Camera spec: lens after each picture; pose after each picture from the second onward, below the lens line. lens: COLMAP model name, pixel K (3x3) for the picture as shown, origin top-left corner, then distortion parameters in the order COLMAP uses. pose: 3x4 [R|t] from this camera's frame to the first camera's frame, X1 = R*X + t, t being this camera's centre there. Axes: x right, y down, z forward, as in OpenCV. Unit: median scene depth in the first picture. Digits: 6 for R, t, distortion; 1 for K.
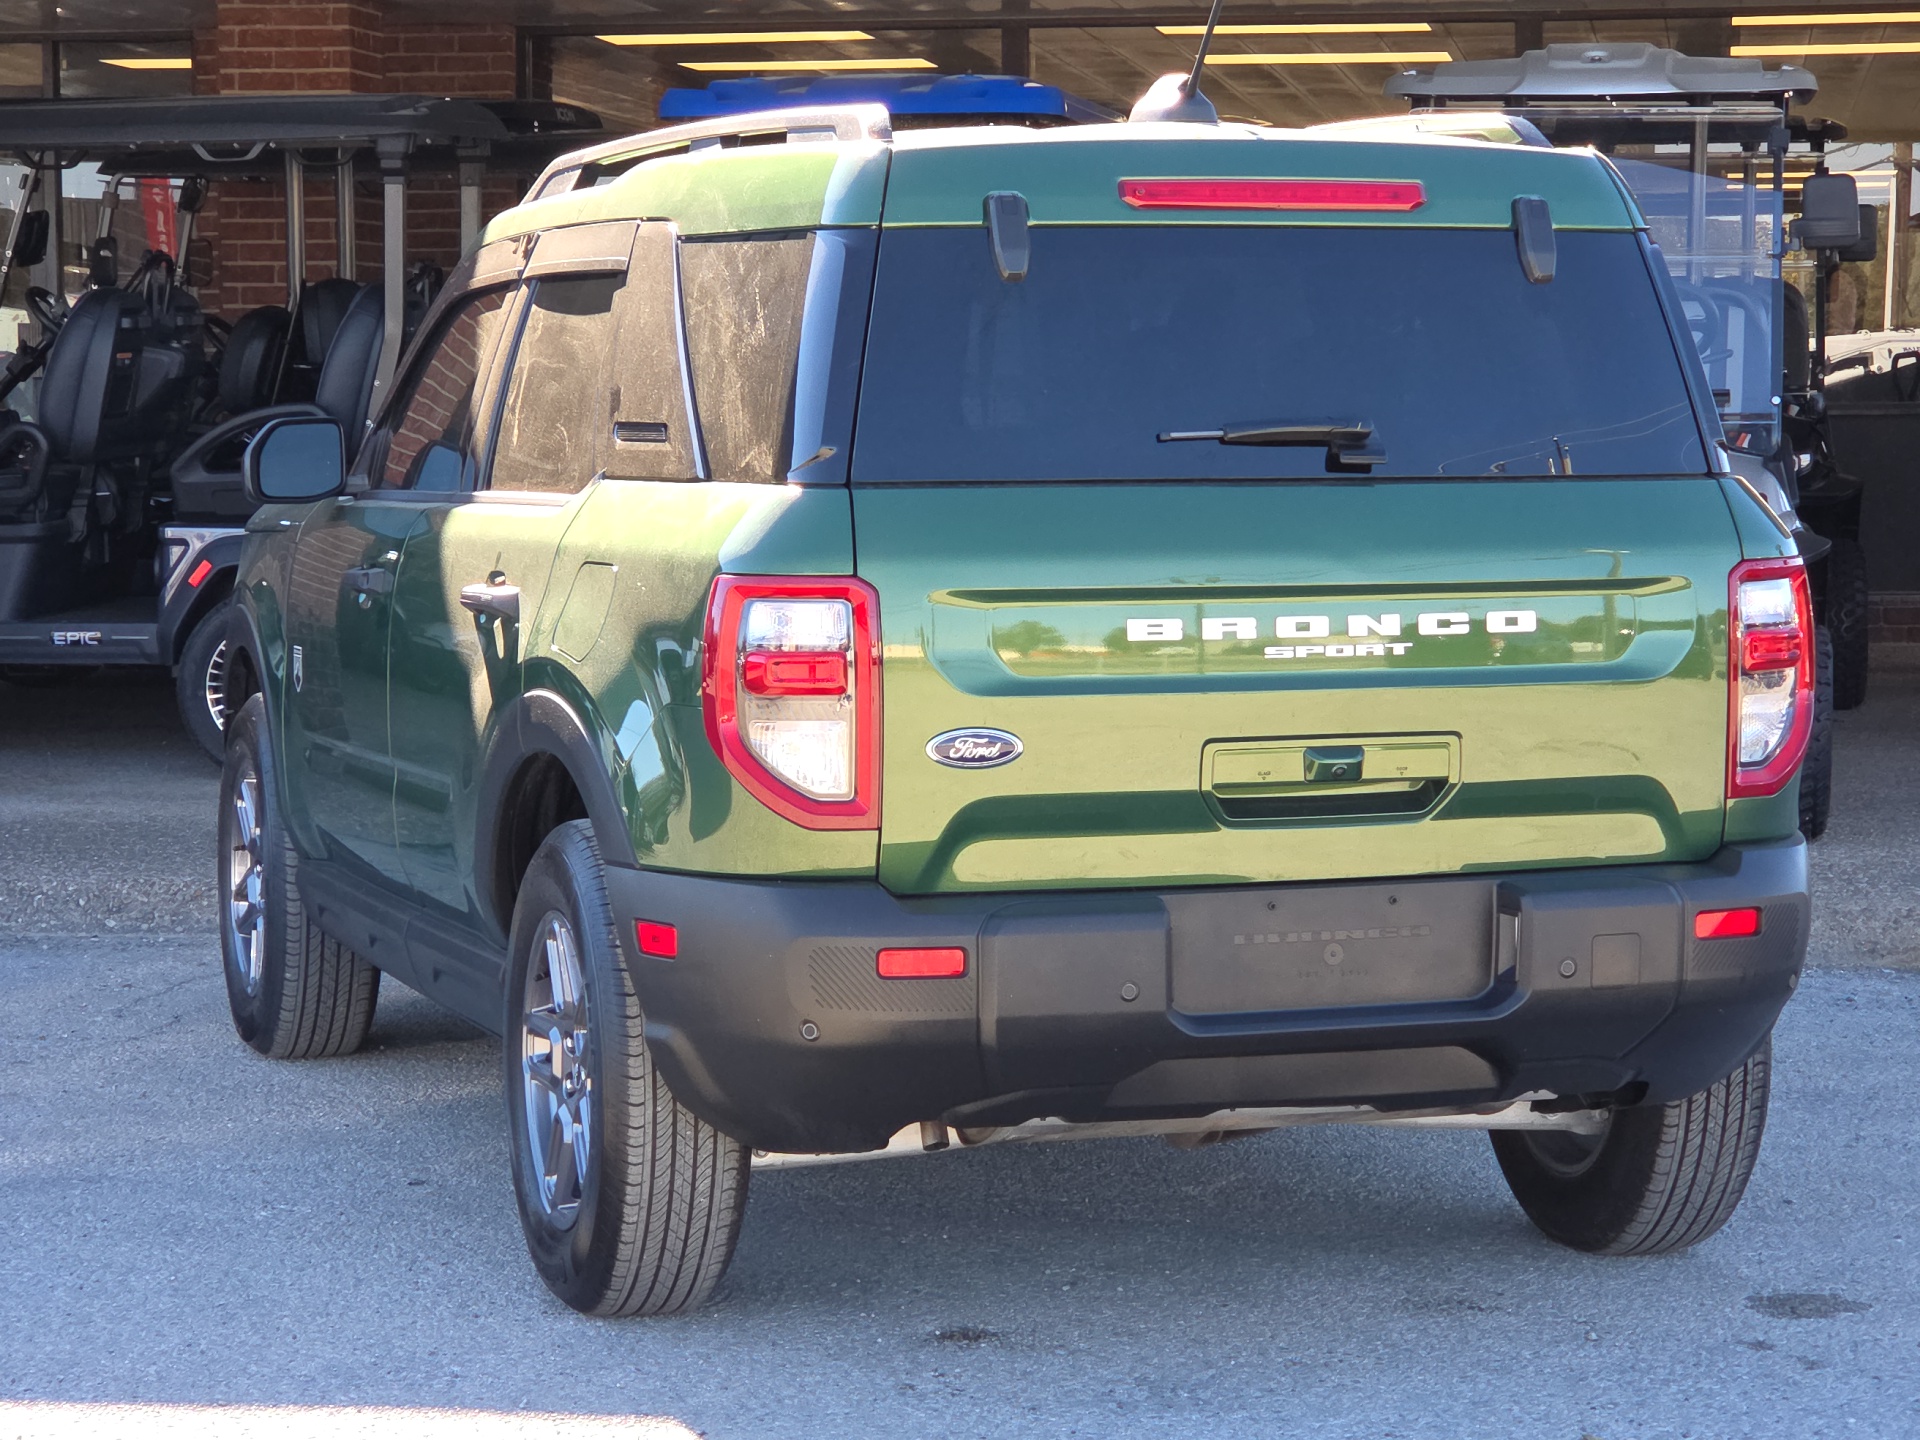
lens RADIAL K [[4978.9, 0, 960.0], [0, 4978.9, 720.0], [0, 0, 1]] dist [-0.855828, 14.480317]
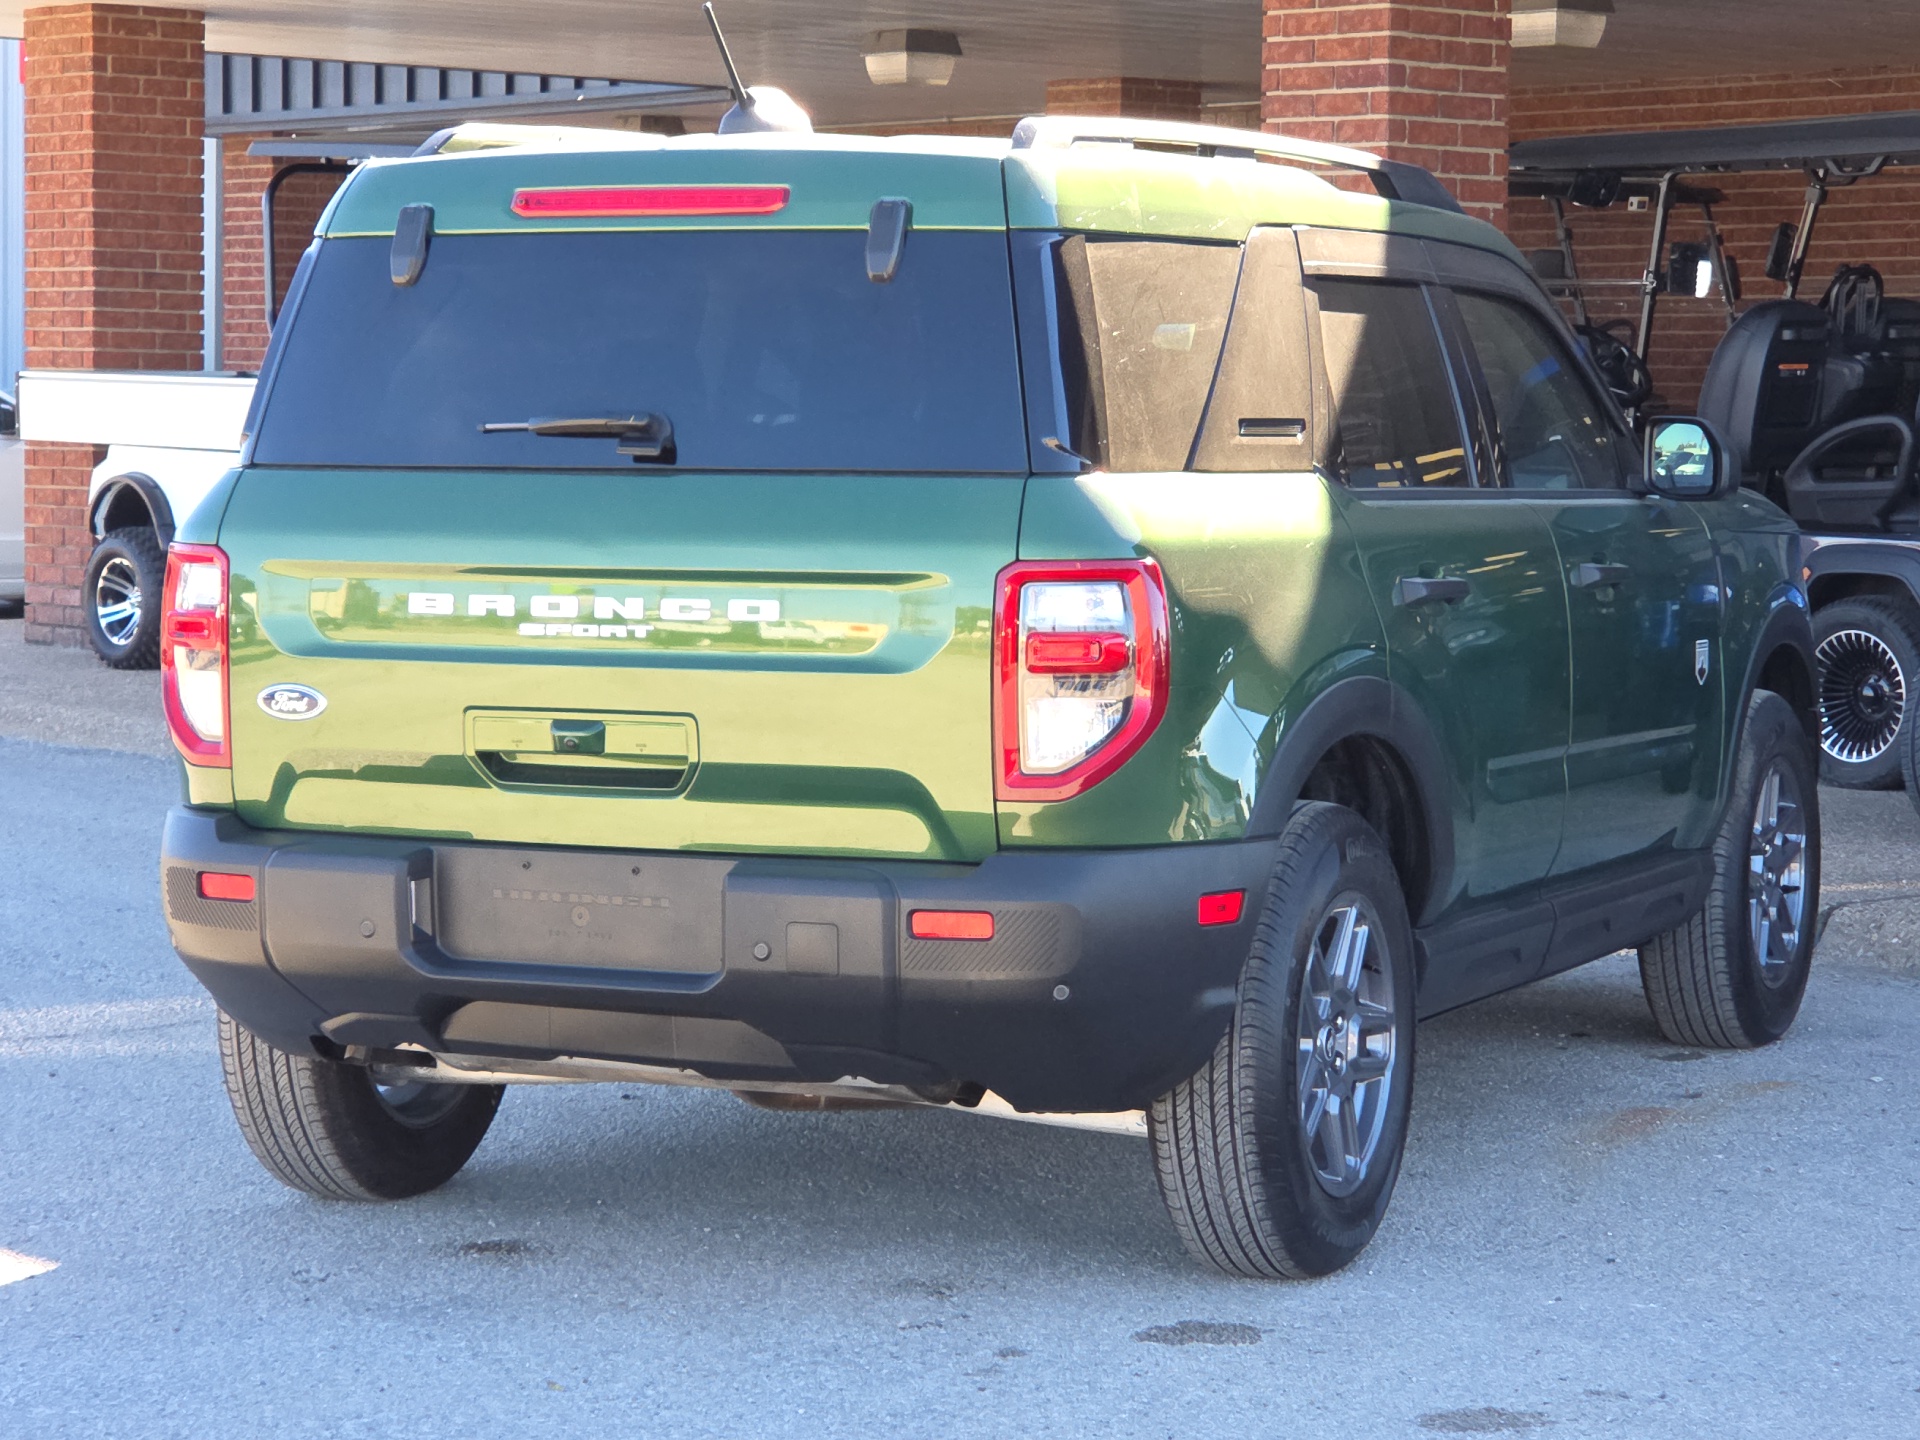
lens RADIAL K [[4978.9, 0, 960.0], [0, 4978.9, 720.0], [0, 0, 1]] dist [-0.855828, 14.480317]
pose [[0.763850, 0.053797, -0.643148, 0.809661], [-0.056728, 0.998259, 0.016127, -0.016260], [0.642896, 0.024166, 0.765572, 0.236094]]
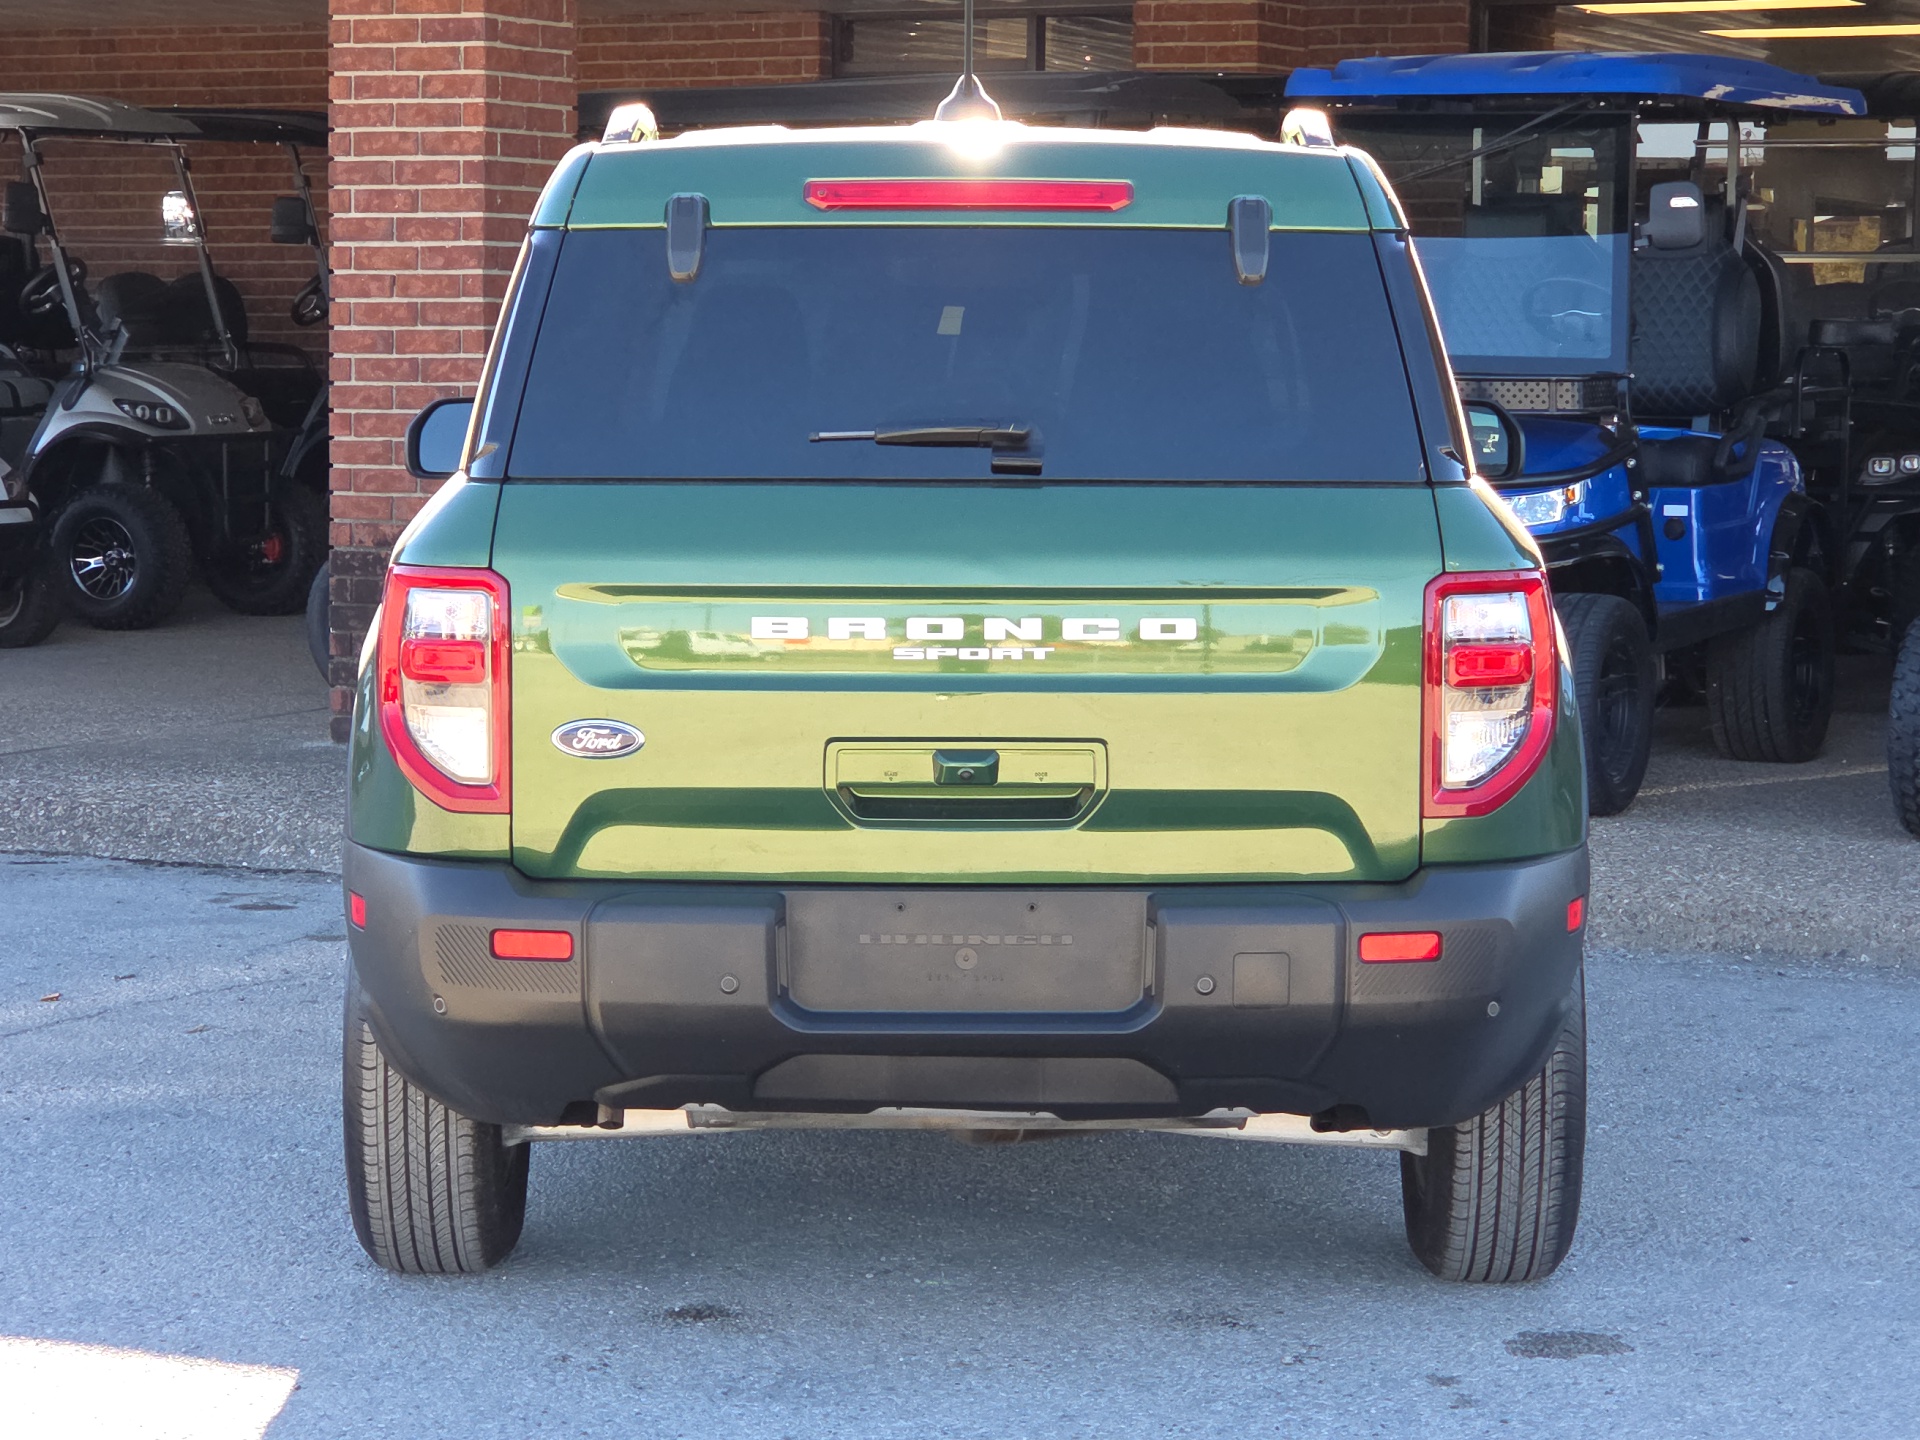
lens RADIAL K [[4978.9, 0, 960.0], [0, 4978.9, 720.0], [0, 0, 1]] dist [-0.855828, 14.480317]
pose [[0.954017, 0.033931, -0.297826, 0.366445], [-0.031328, 0.999418, 0.013510, -0.013908], [0.298111, -0.003559, 0.954525, 0.045449]]
